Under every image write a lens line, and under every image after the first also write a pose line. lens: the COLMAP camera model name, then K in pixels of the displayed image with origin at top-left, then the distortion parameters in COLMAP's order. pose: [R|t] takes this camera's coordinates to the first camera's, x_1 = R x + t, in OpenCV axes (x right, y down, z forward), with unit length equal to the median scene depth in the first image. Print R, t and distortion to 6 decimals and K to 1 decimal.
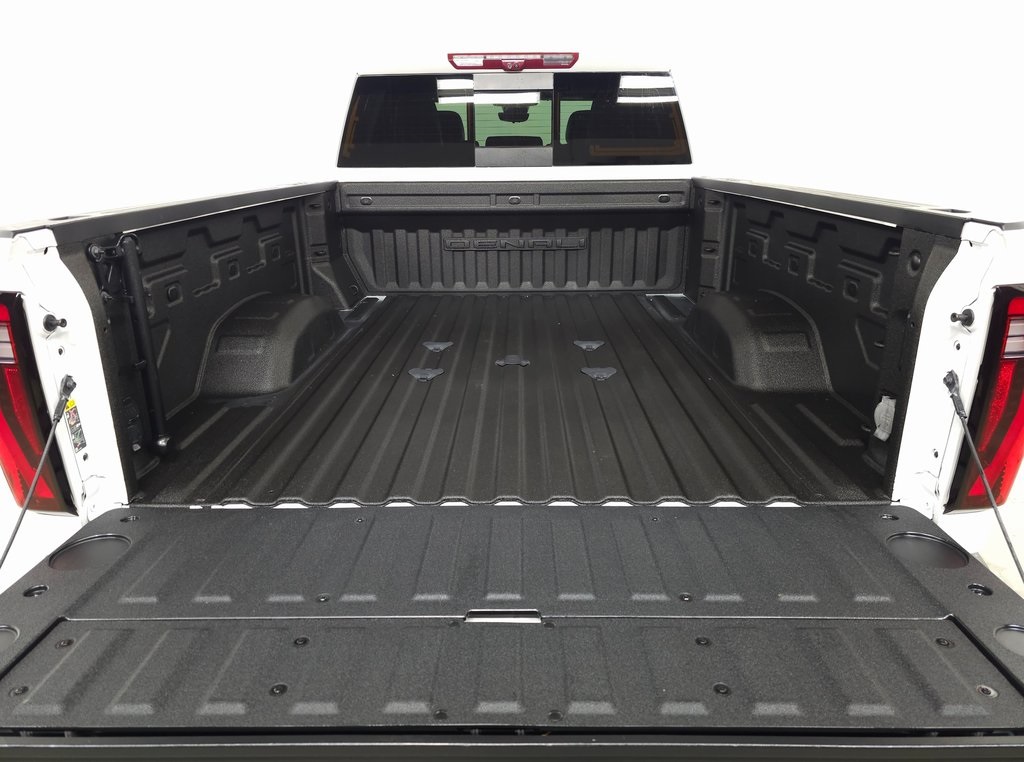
lens RADIAL K [[696.6, 0, 516.0], [0, 696.6, 382.1], [0, 0, 1]] dist [0.046693, -0.047953]
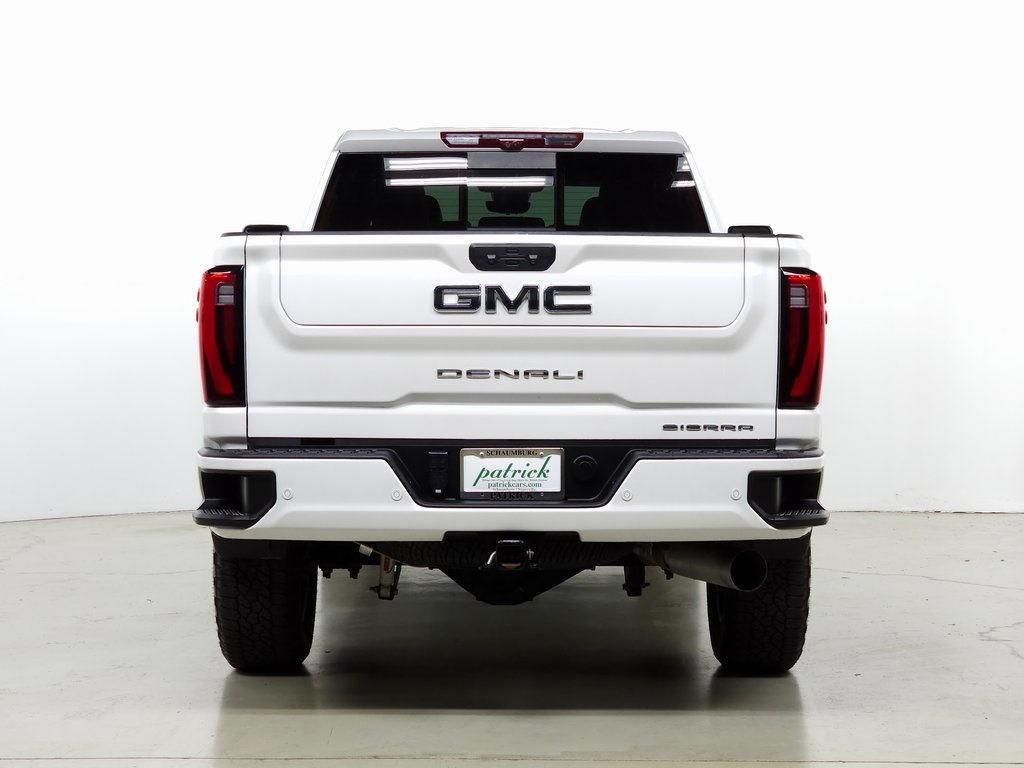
lens RADIAL K [[2124.4, 0, 506.0], [0, 2124.4, 386.8], [0, 0, 1]] dist [-0.276038, 0.000000]
pose [[0.999888, 0.014037, 0.005274, -0.021586], [-0.011839, 0.954826, -0.296929, 0.665392], [-0.009203, 0.296833, 0.954885, -1.530542]]
